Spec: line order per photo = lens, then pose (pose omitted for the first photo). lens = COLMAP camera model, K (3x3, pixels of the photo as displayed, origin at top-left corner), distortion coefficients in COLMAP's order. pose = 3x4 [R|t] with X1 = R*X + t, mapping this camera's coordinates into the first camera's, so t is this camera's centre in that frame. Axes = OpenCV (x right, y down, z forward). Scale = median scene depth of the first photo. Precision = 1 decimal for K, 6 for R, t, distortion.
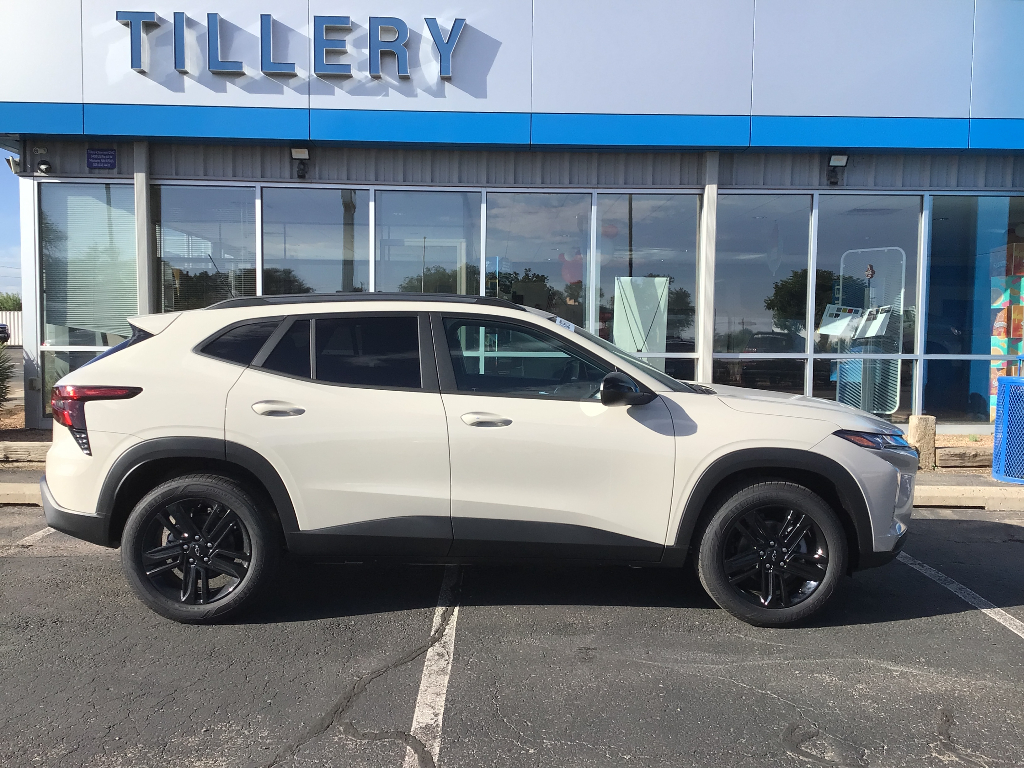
lens RADIAL K [[919.5, 0, 512.0], [0, 919.5, 384.0], [0, 0, 1]] dist [0.043975, -0.003278]
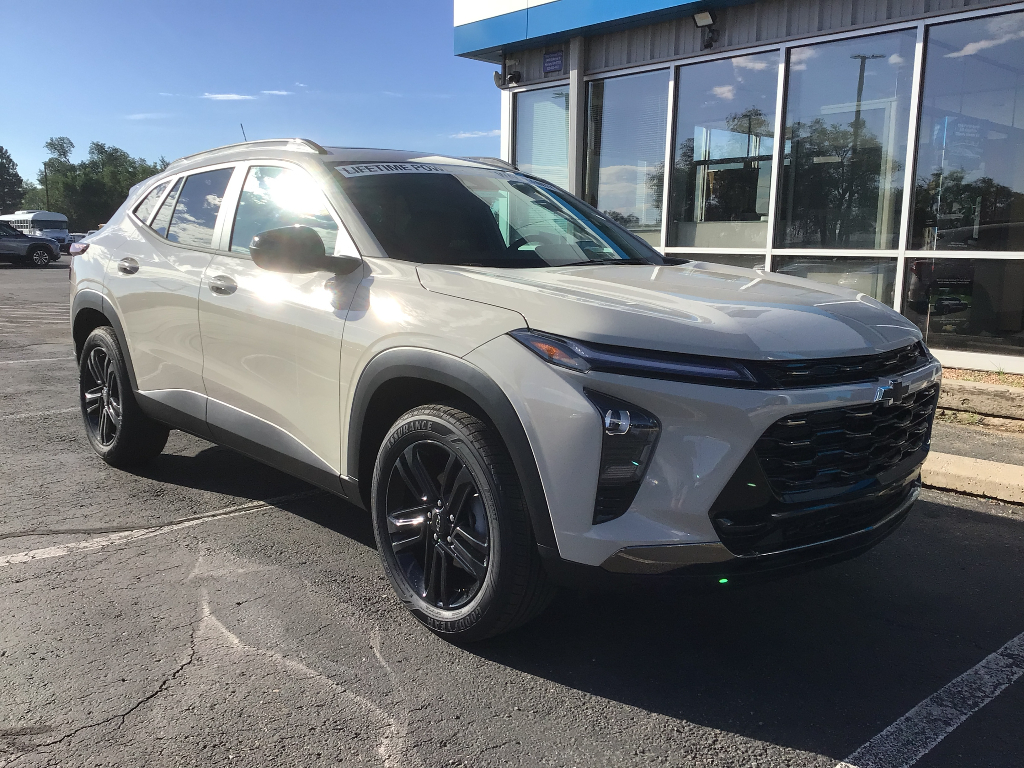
lens RADIAL K [[919.5, 0, 512.0], [0, 919.5, 384.0], [0, 0, 1]] dist [0.043975, -0.003278]
pose [[0.652882, 0.113007, -0.748982, 0.743627], [-0.053899, 0.993233, 0.102876, 0.025001], [0.755540, -0.026796, 0.654555, 0.611666]]
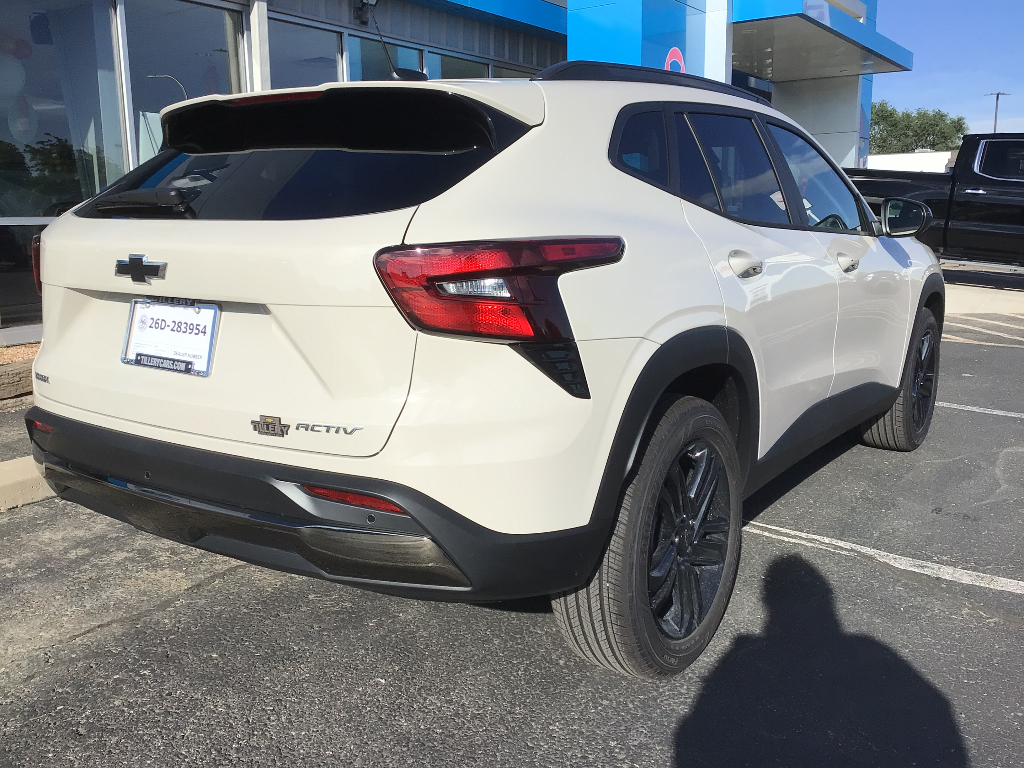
lens RADIAL K [[919.5, 0, 512.0], [0, 919.5, 384.0], [0, 0, 1]] dist [0.043975, -0.003278]
pose [[0.583365, -0.163509, 0.795582, -0.766985], [0.063660, 0.985718, 0.155907, 0.000823], [-0.809712, -0.040304, 0.585442, 0.732909]]
